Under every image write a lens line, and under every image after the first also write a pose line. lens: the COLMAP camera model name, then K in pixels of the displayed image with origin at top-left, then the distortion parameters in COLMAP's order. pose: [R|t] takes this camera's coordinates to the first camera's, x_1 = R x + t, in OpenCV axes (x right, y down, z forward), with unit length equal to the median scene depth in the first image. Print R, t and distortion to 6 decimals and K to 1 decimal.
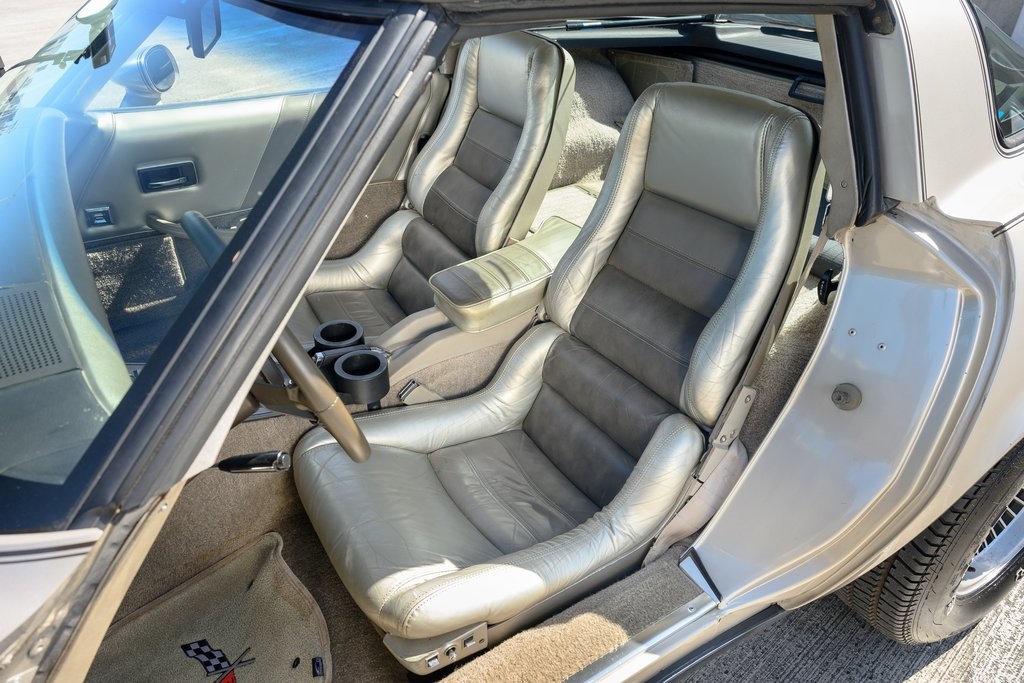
lens RADIAL K [[675.4, 0, 509.8], [0, 675.4, 337.8], [0, 0, 1]] dist [0.001680, 0.000440]
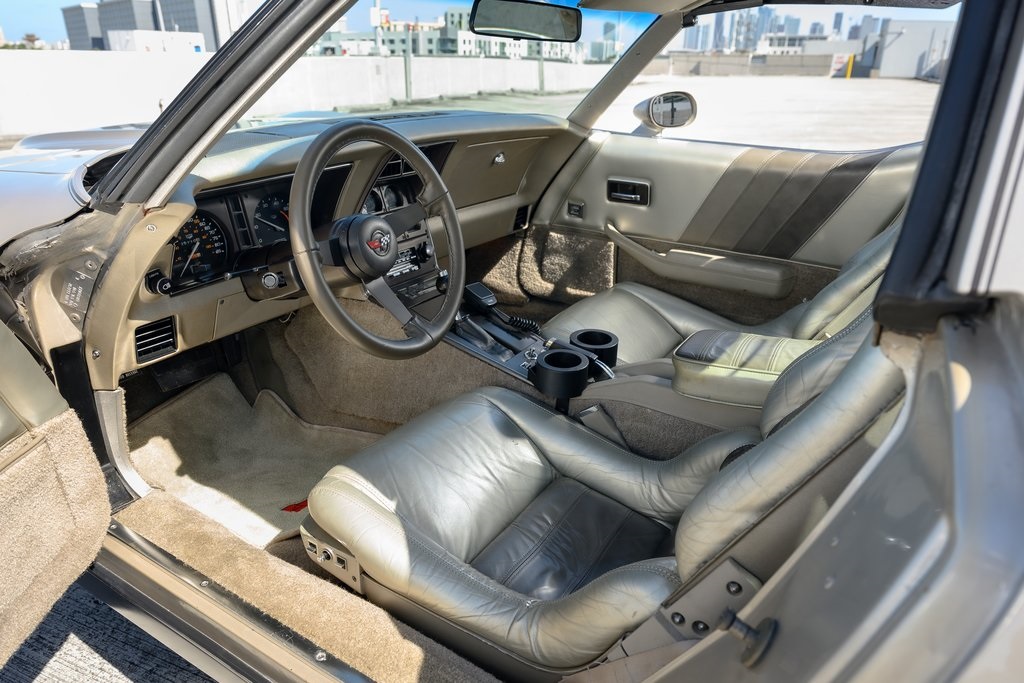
lens RADIAL K [[675.4, 0, 509.6], [0, 675.4, 345.2], [0, 0, 1]] dist [0.001680, 0.000440]
pose [[0.423897, 0.359153, -0.831457, 0.465884], [-0.501248, 0.857639, 0.114914, -0.044565], [0.754362, 0.368054, 0.543575, 0.314246]]
